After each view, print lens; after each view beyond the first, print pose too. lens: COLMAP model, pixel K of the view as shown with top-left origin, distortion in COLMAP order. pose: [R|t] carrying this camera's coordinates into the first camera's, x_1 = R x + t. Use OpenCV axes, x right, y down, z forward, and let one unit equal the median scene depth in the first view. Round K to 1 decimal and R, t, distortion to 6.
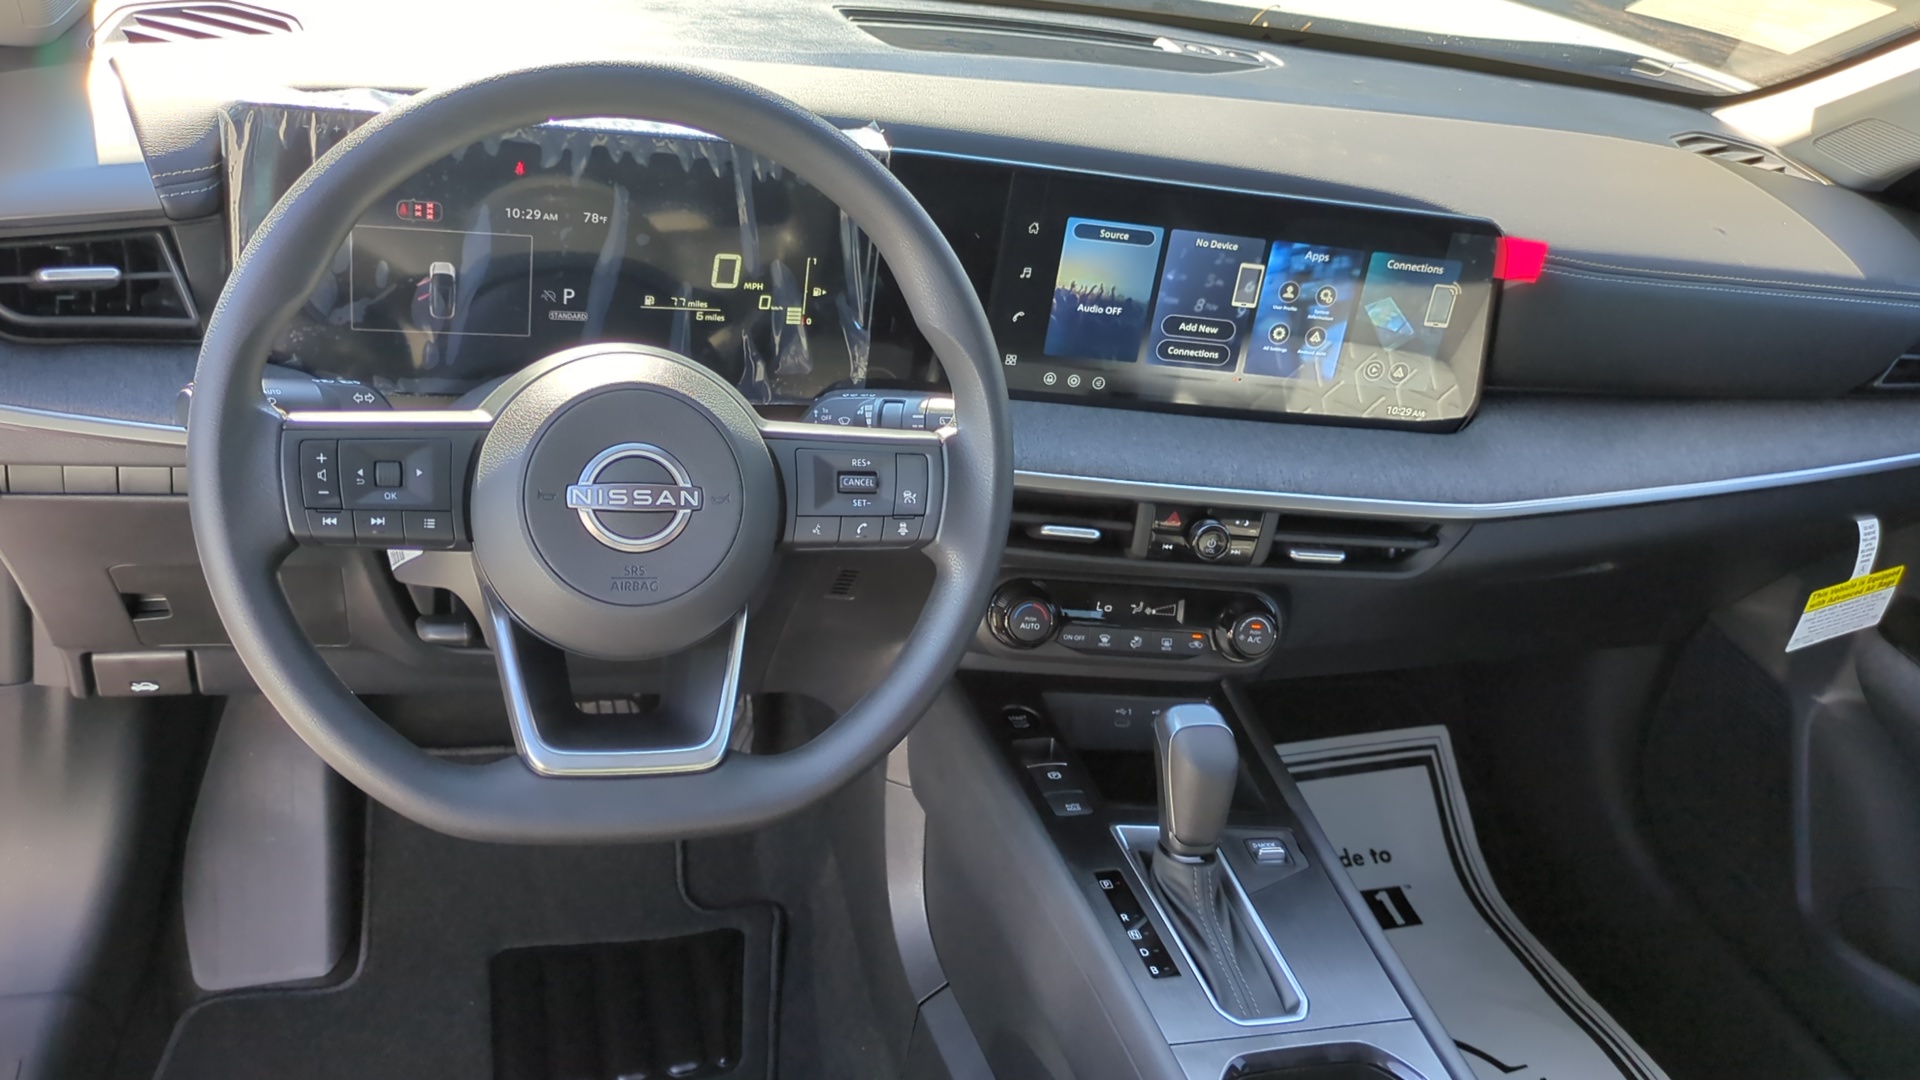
lens RADIAL K [[1656.0, 0, 952.7], [0, 1656.0, 530.7], [0, 0, 1]] dist [0.055212, -0.079149]
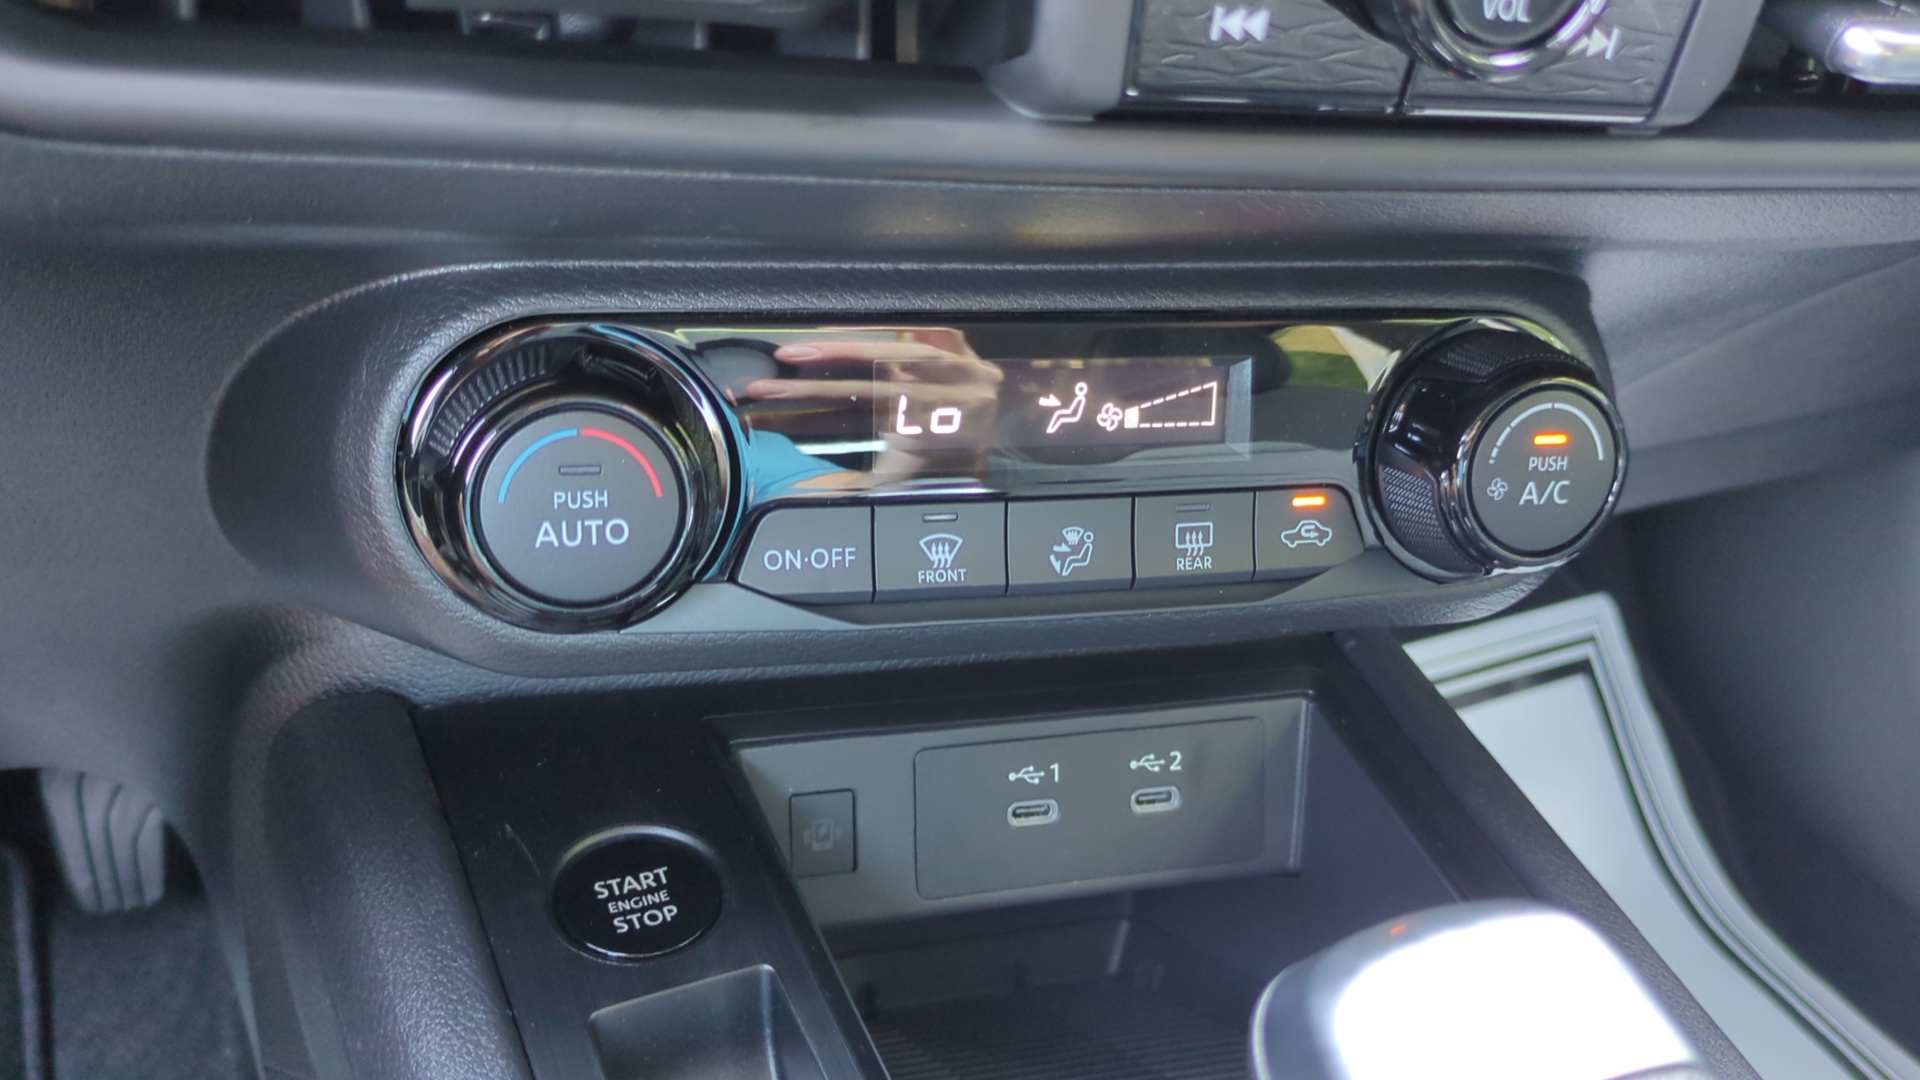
lens RADIAL K [[1656.0, 0, 952.7], [0, 1656.0, 530.7], [0, 0, 1]] dist [0.055212, -0.079149]
pose [[0.992972, -0.093903, 0.072038, 0.084823], [0.086754, 0.991530, 0.096654, 0.044139], [-0.080504, -0.089726, 0.992708, 0.847396]]
